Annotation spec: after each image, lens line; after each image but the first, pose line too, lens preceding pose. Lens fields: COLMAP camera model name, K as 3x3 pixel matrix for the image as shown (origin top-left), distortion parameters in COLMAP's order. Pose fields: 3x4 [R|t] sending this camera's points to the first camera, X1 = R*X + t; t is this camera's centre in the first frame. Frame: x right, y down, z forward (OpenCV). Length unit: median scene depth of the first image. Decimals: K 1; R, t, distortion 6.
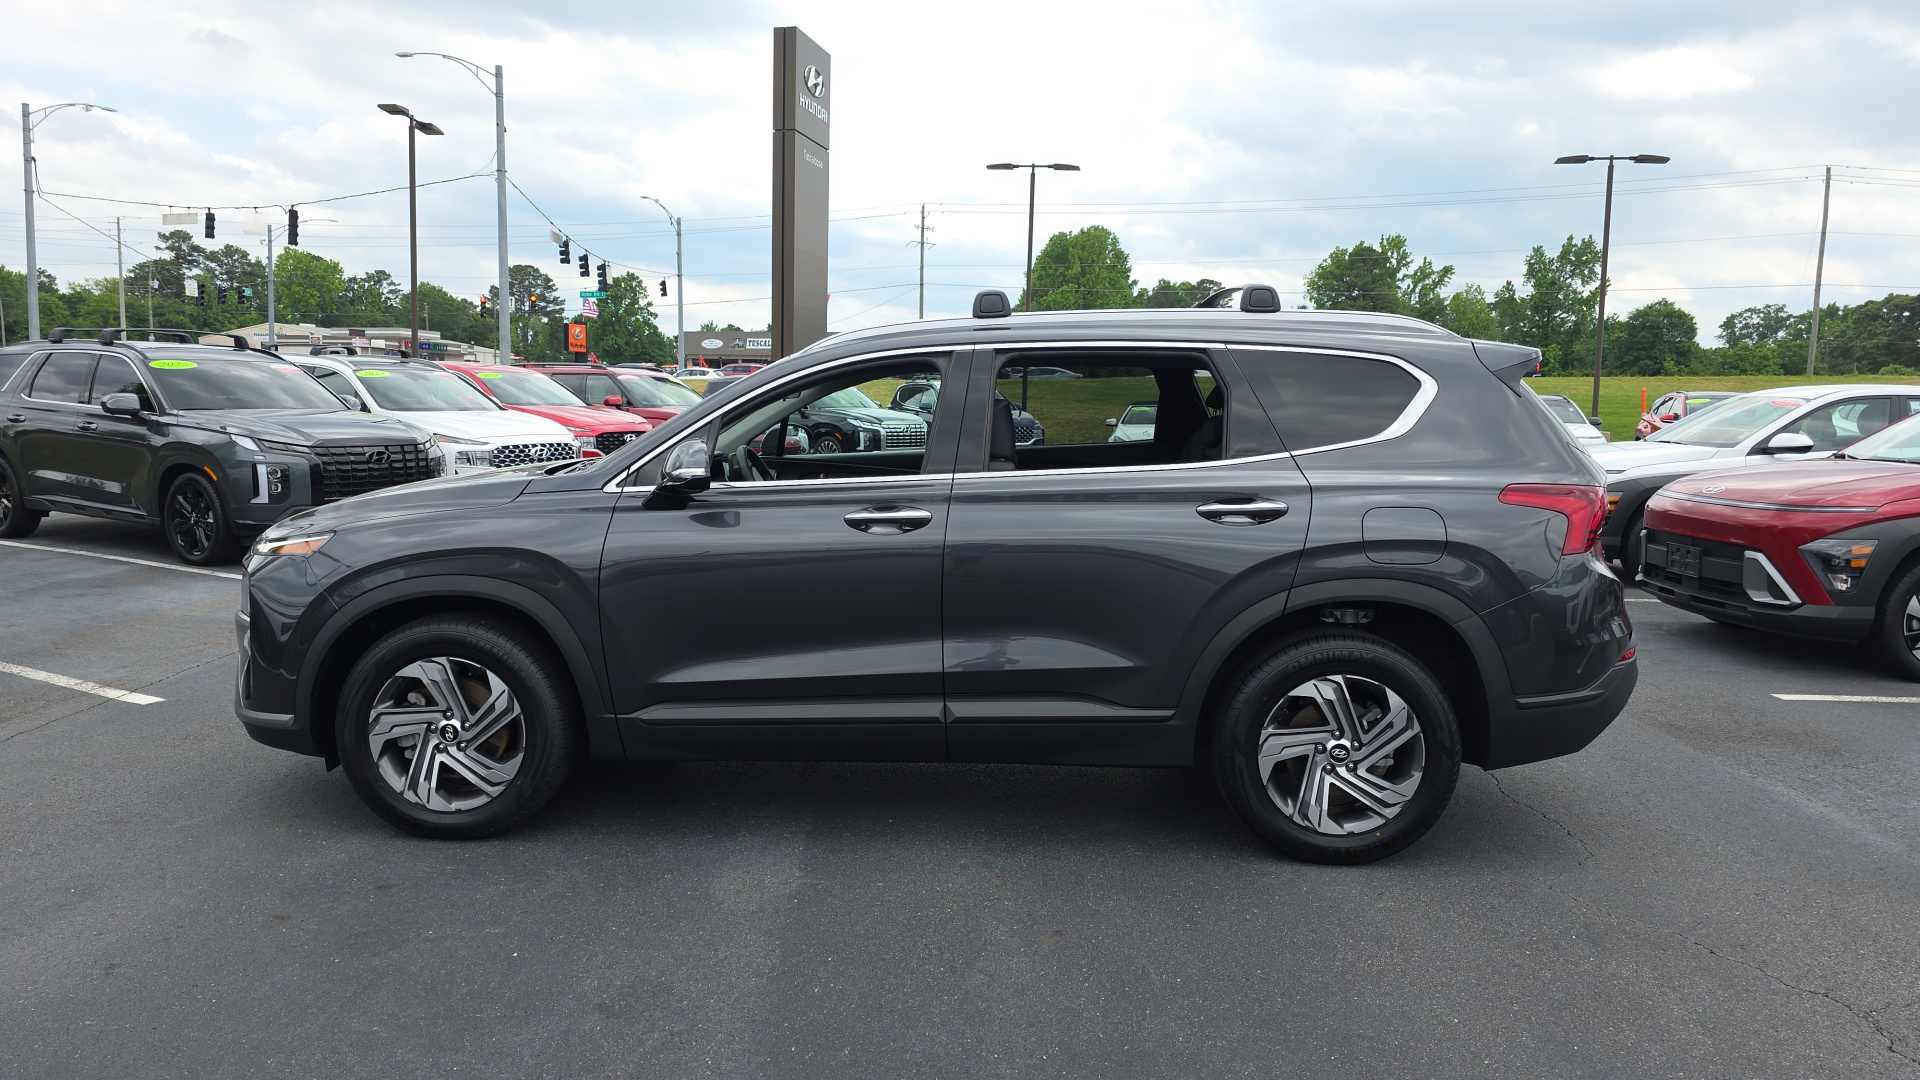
lens RADIAL K [[1332.9, 0, 931.5], [0, 1332.9, 545.0], [0, 0, 1]] dist [0.063786, -0.067700]
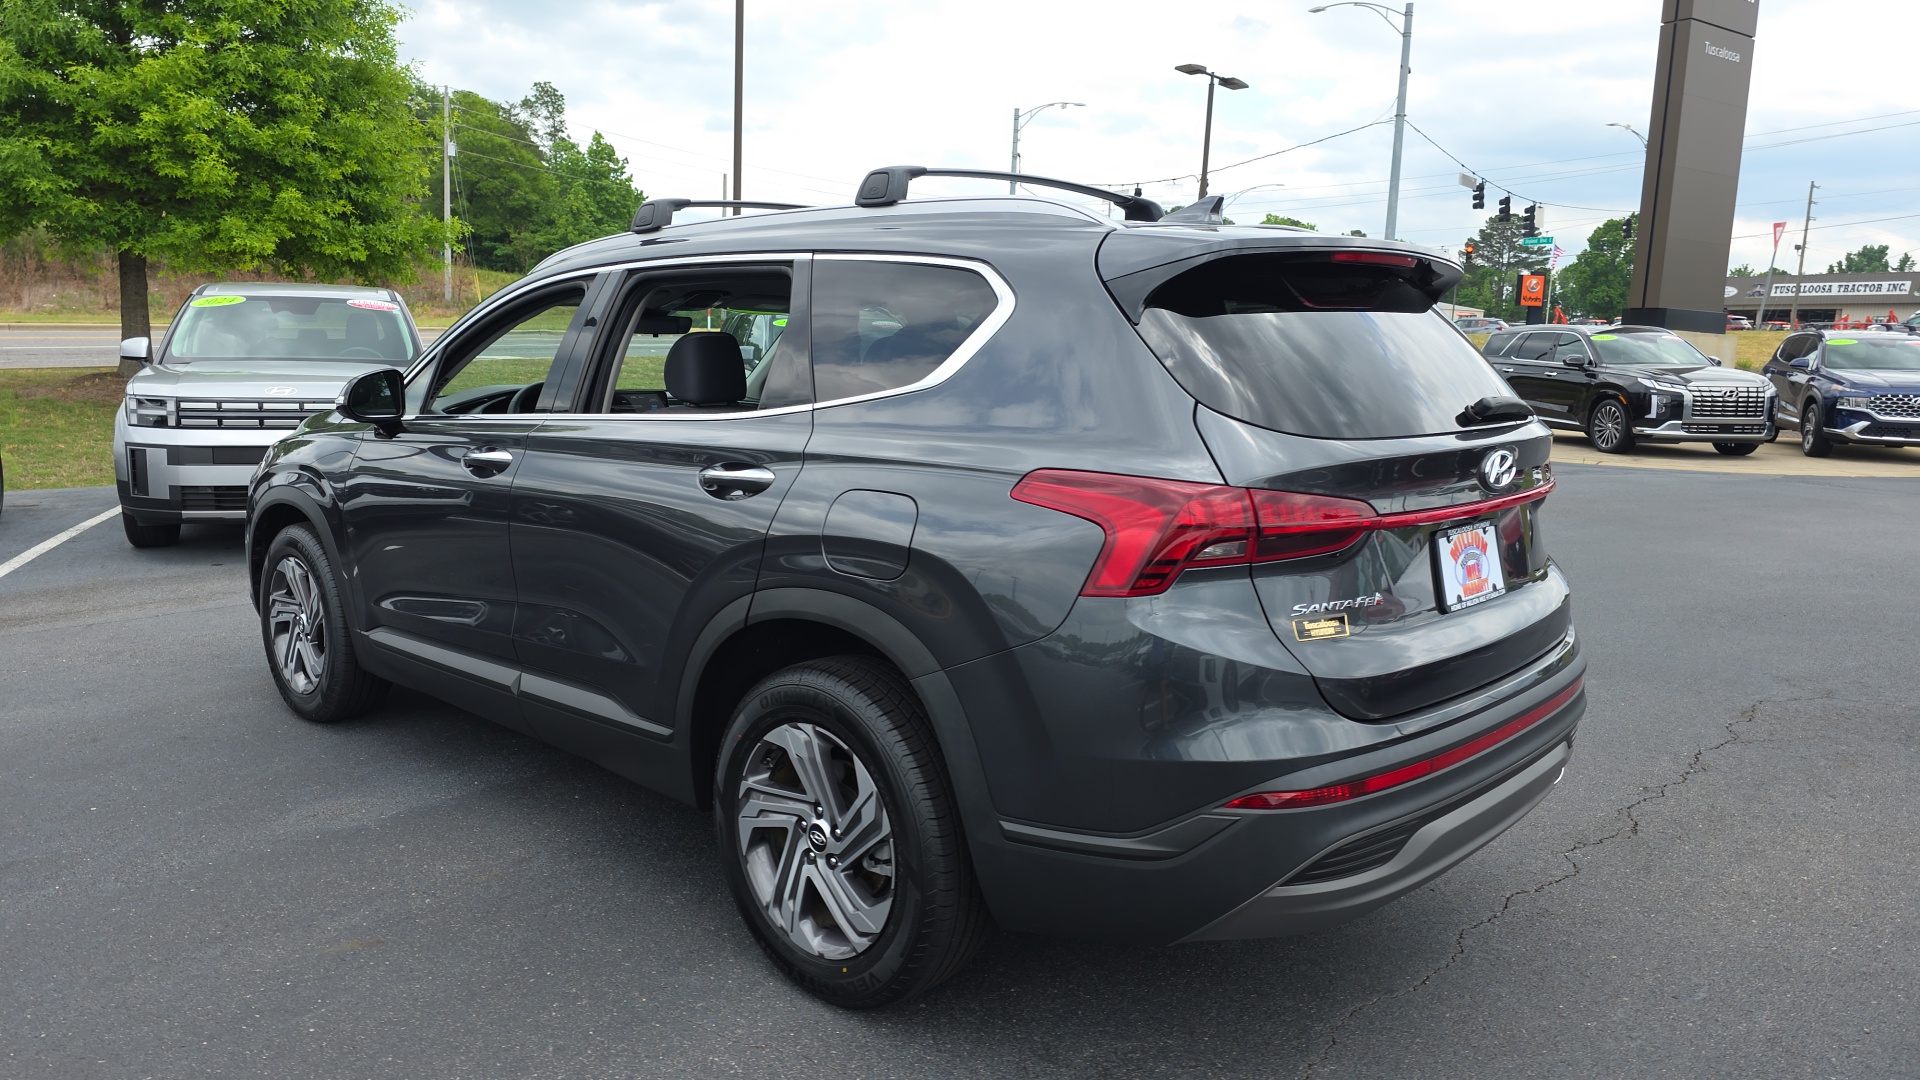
lens RADIAL K [[1332.9, 0, 931.5], [0, 1332.9, 545.0], [0, 0, 1]] dist [0.063786, -0.067700]
pose [[0.718193, 0.102931, -0.688189, 0.197529], [-0.083641, 0.994598, 0.061473, -0.010556], [0.690799, 0.013411, 0.722923, 0.131680]]
